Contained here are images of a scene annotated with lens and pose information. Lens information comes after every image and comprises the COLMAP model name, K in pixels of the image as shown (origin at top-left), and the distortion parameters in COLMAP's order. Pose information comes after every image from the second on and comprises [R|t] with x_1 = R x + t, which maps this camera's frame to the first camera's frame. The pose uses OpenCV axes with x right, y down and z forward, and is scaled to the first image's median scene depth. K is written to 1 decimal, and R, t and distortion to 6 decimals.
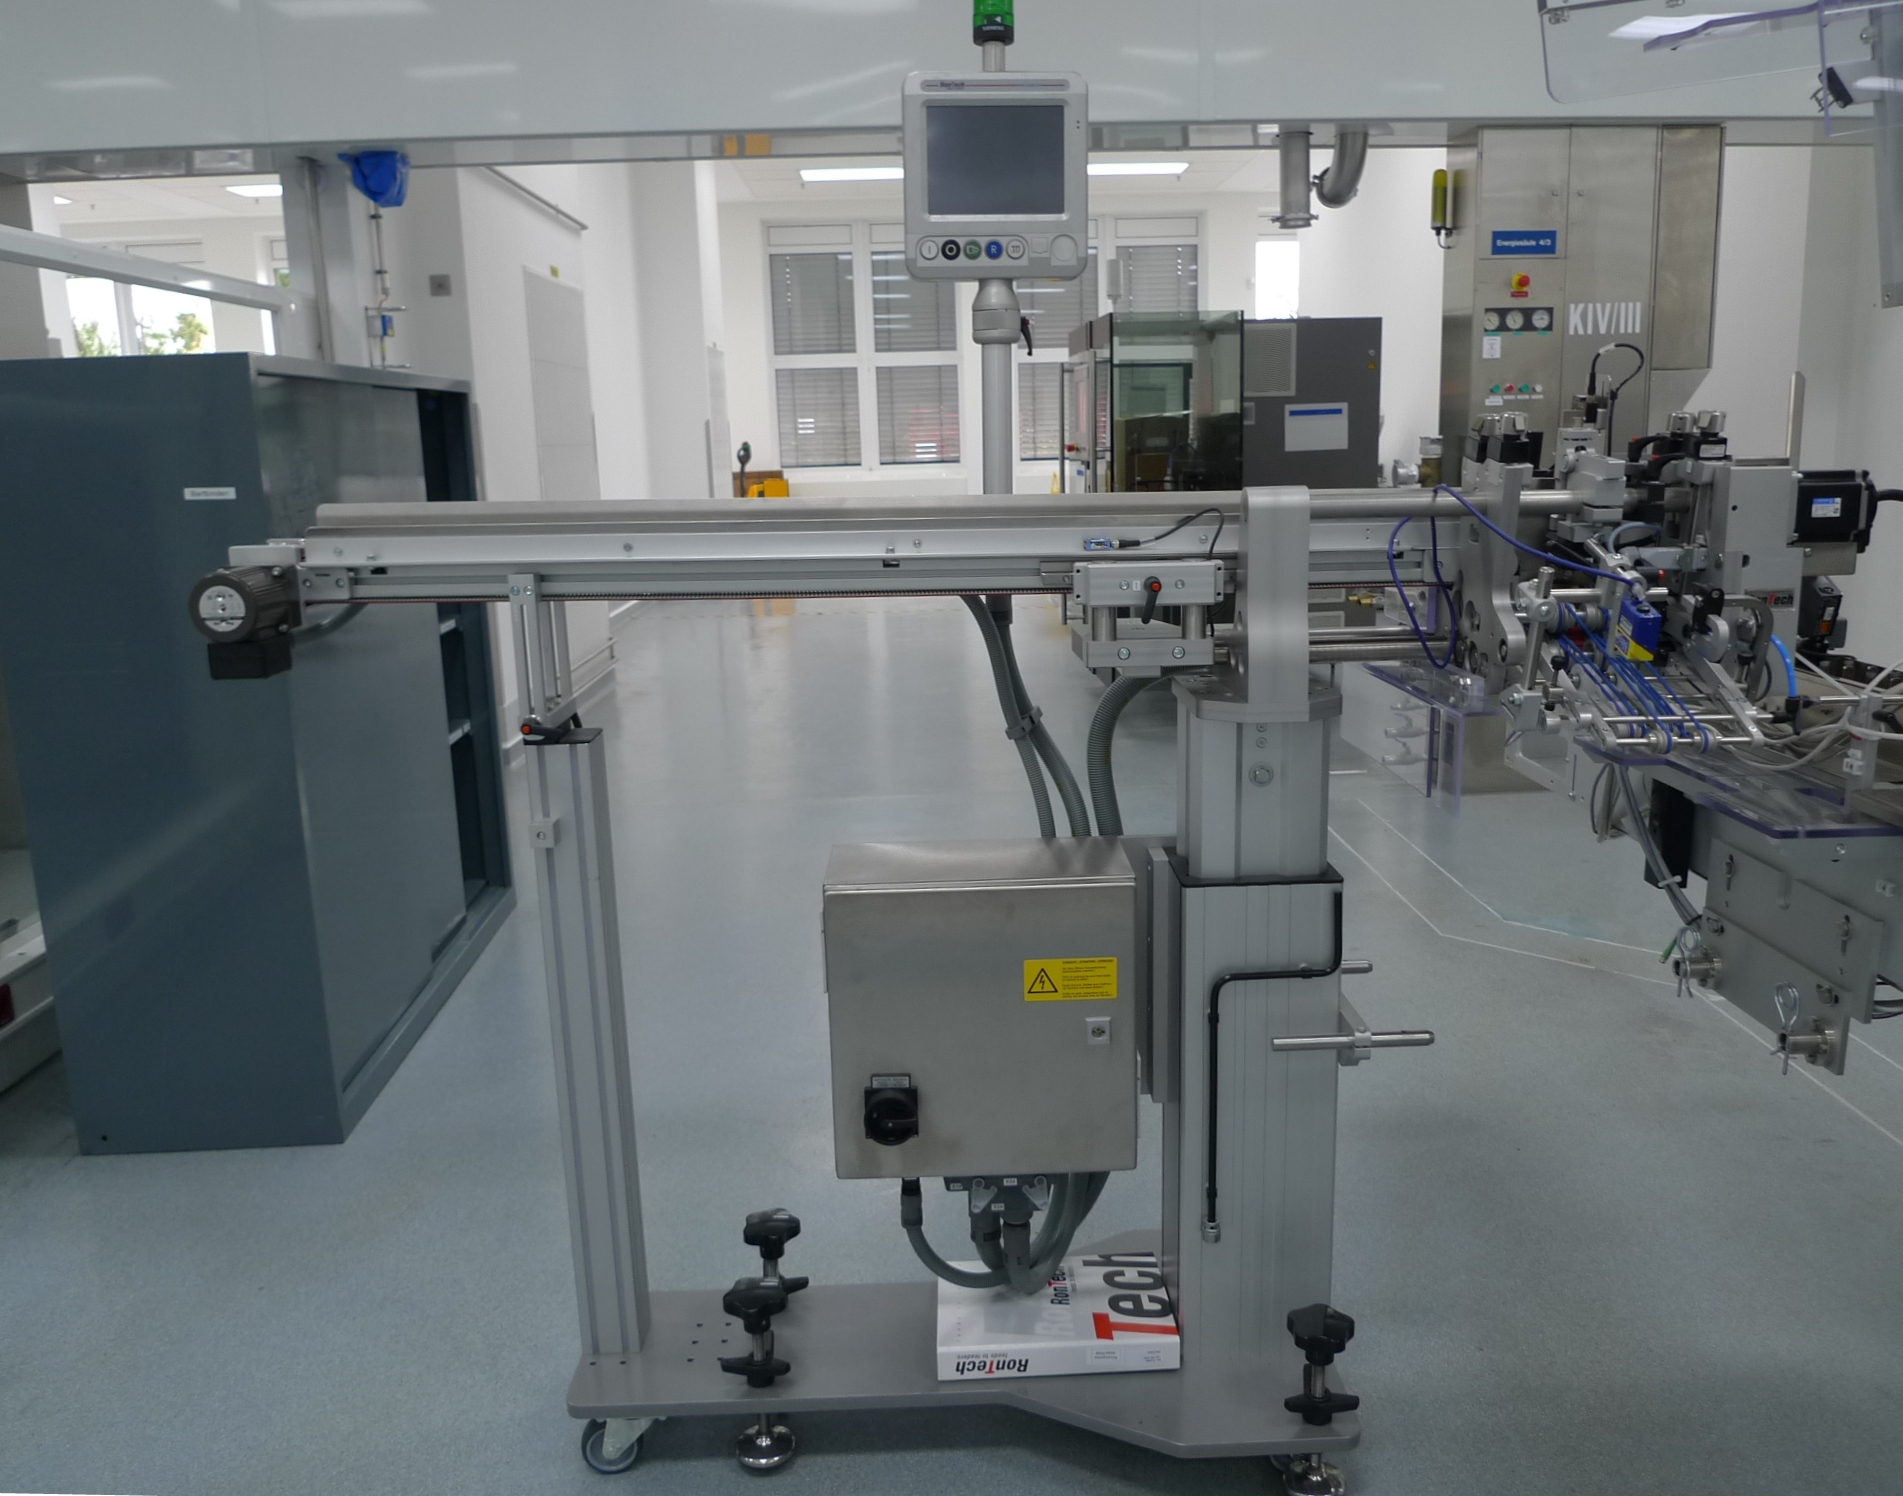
lens RADIAL K [[1544.0, 0, 952.8], [0, 1544.0, 757.3], [0, 0, 1]] dist [-0.034579, -0.010923]
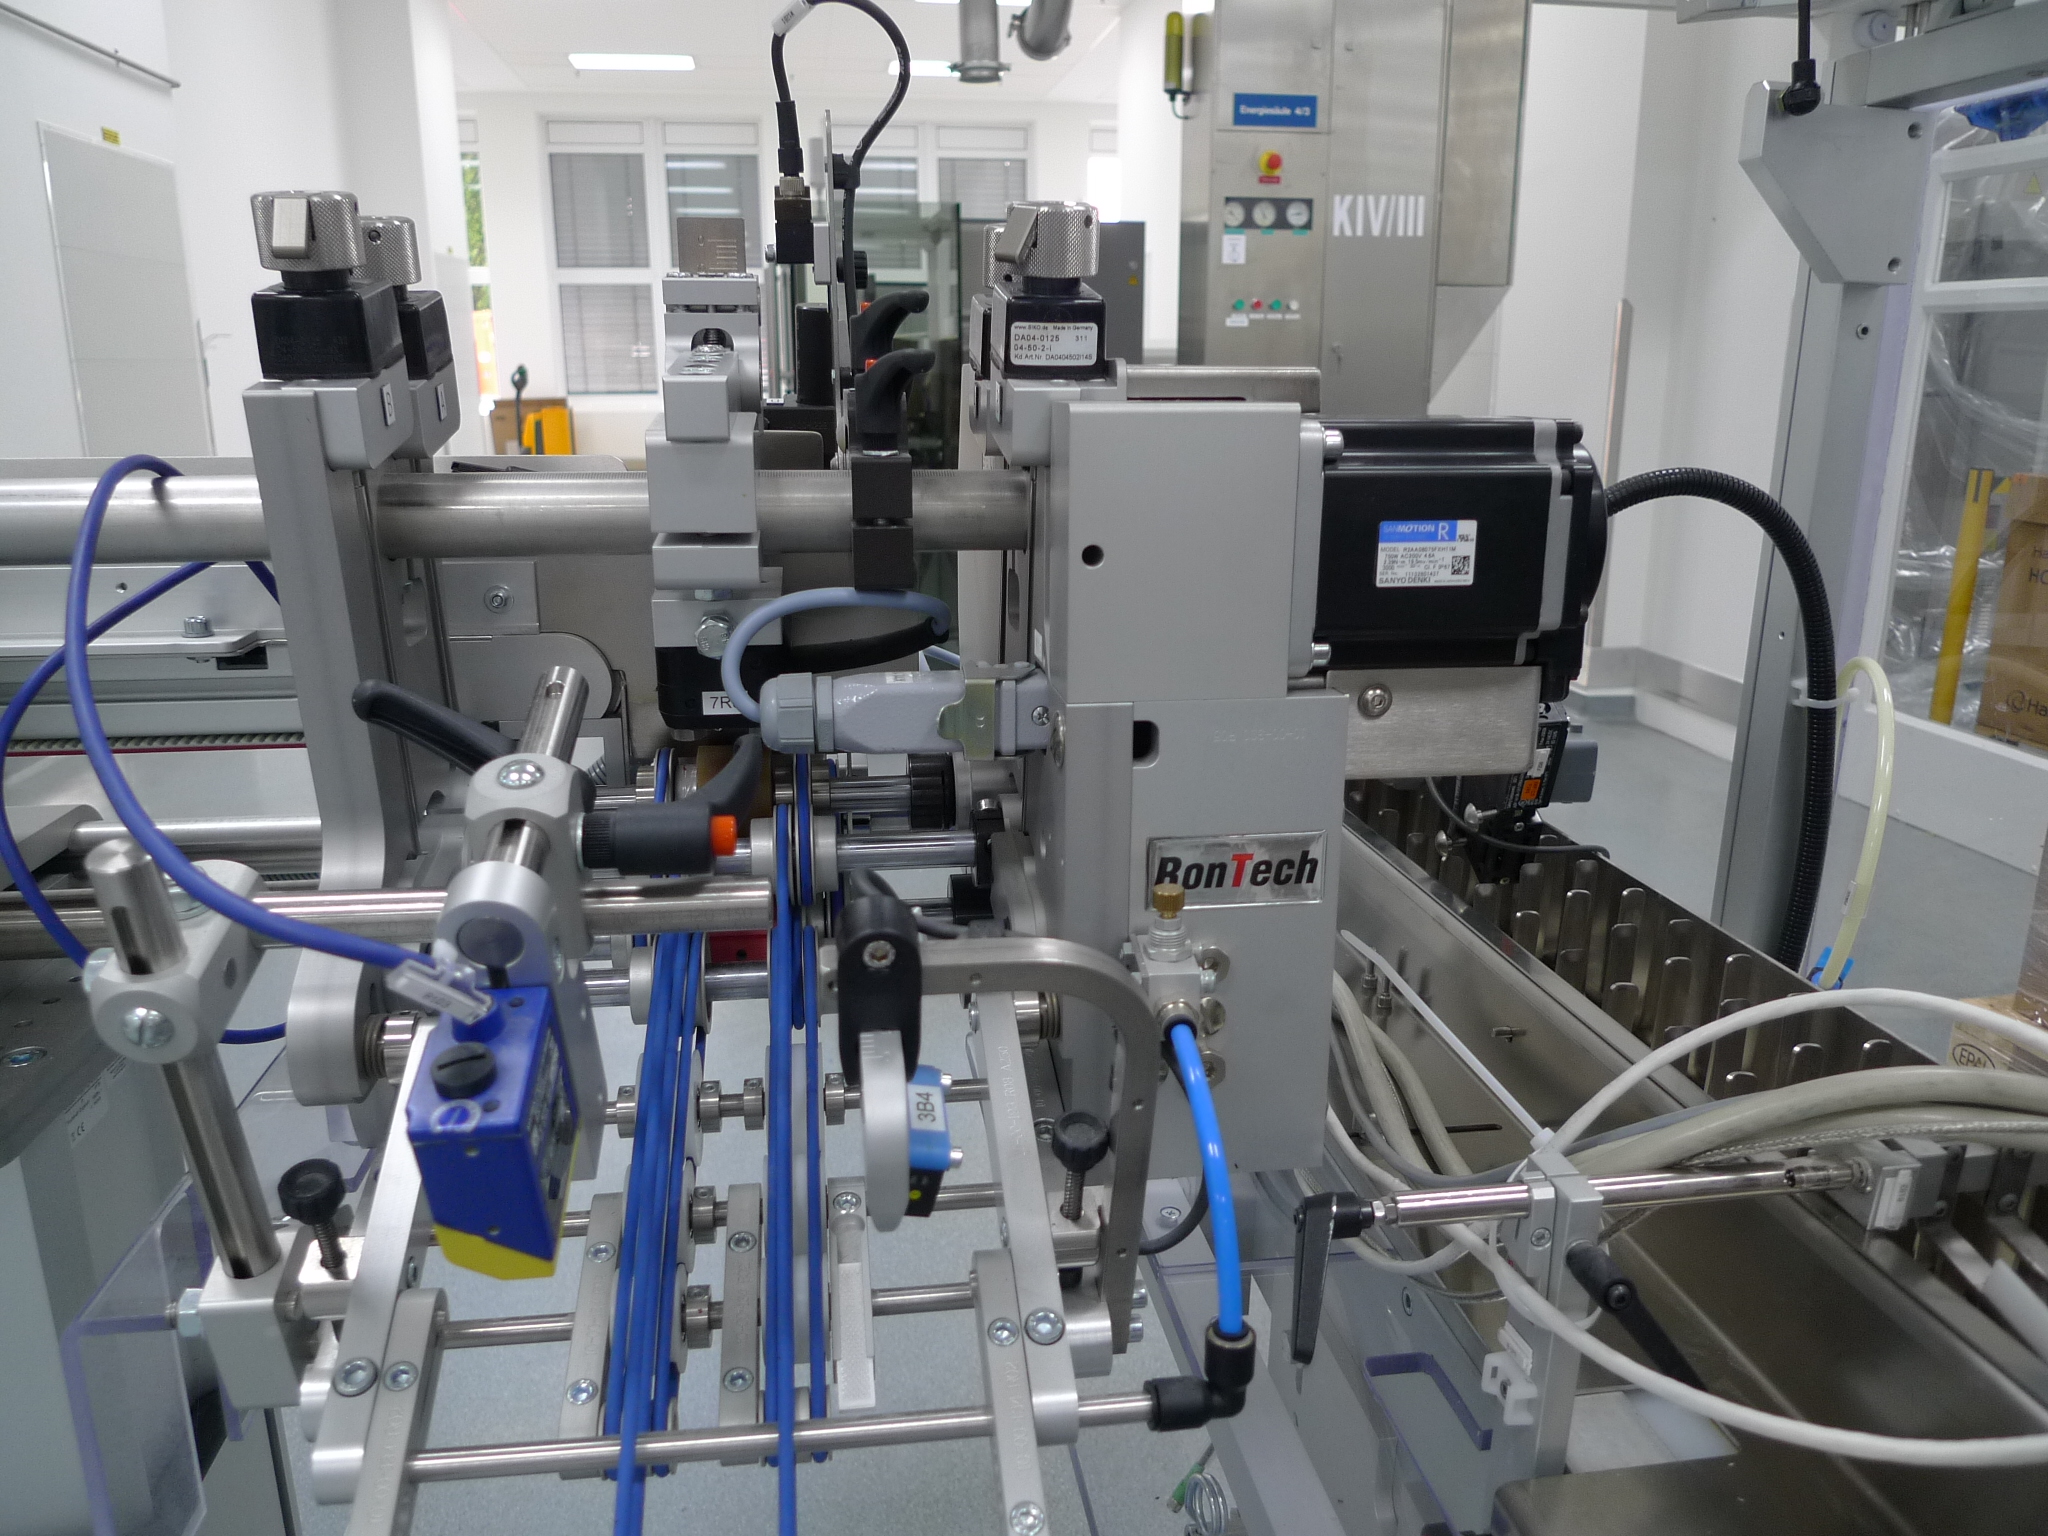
lens RADIAL K [[1473.9, 0, 1038.6], [0, 1473.9, 771.0], [0, 0, 1]] dist [-0.036738, -0.010982]
pose [[0.993822, -0.004490, 0.110898, 0.172302], [-0.002212, 0.998182, 0.060239, -0.051143], [-0.110967, -0.060112, 0.992005, 0.268801]]
